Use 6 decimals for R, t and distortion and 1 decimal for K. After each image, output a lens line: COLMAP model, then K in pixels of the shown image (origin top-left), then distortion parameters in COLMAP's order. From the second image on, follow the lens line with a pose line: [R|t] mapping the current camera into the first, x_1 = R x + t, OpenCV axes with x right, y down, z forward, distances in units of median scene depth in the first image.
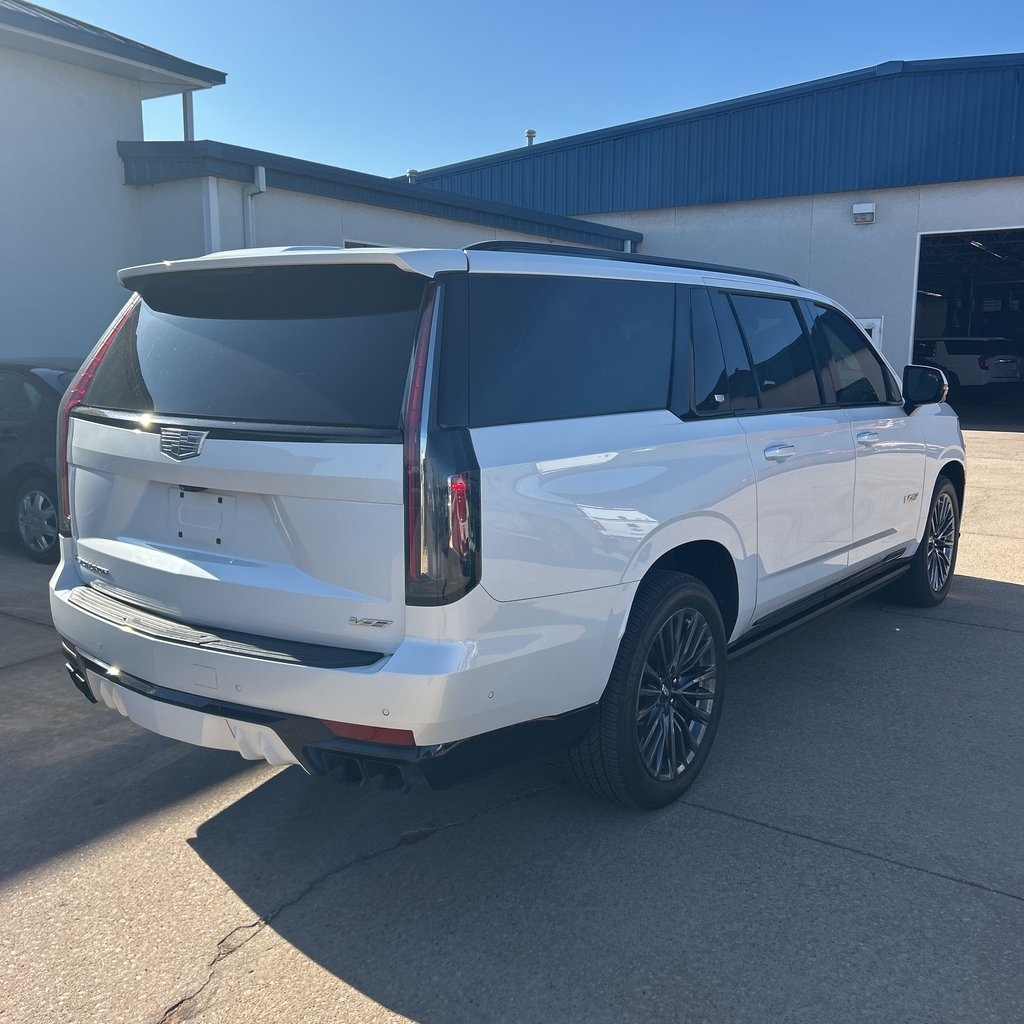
lens RADIAL K [[1027.2, 0, 492.8], [0, 1027.2, 515.5], [0, 0, 1]] dist [0.016087, -0.012310]
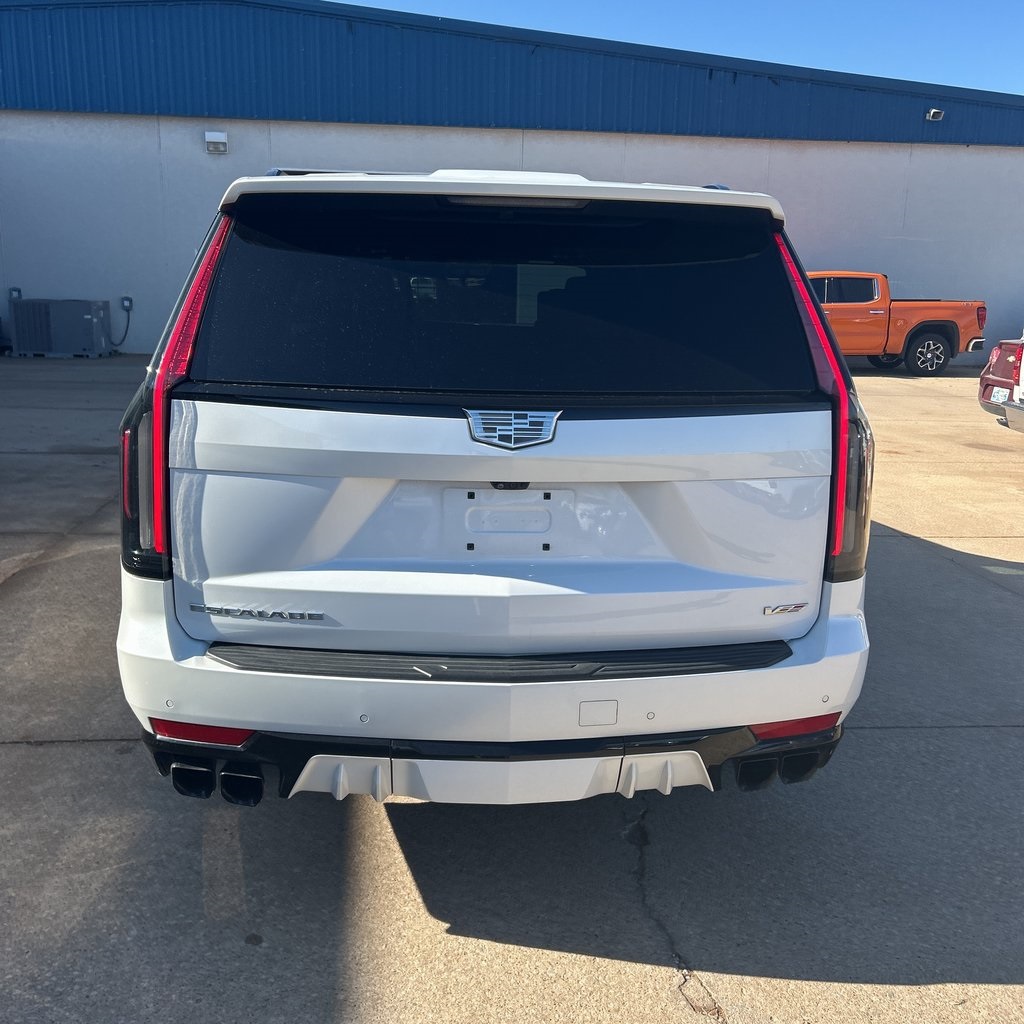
lens RADIAL K [[1042.2, 0, 511.1], [0, 1042.2, 515.7], [0, 0, 1]] dist [0.076614, -0.115261]
pose [[0.753609, -0.122855, 0.645740, -0.720546], [0.083263, 0.992307, 0.091619, -0.067902], [-0.652028, -0.015278, 0.758041, 0.356440]]
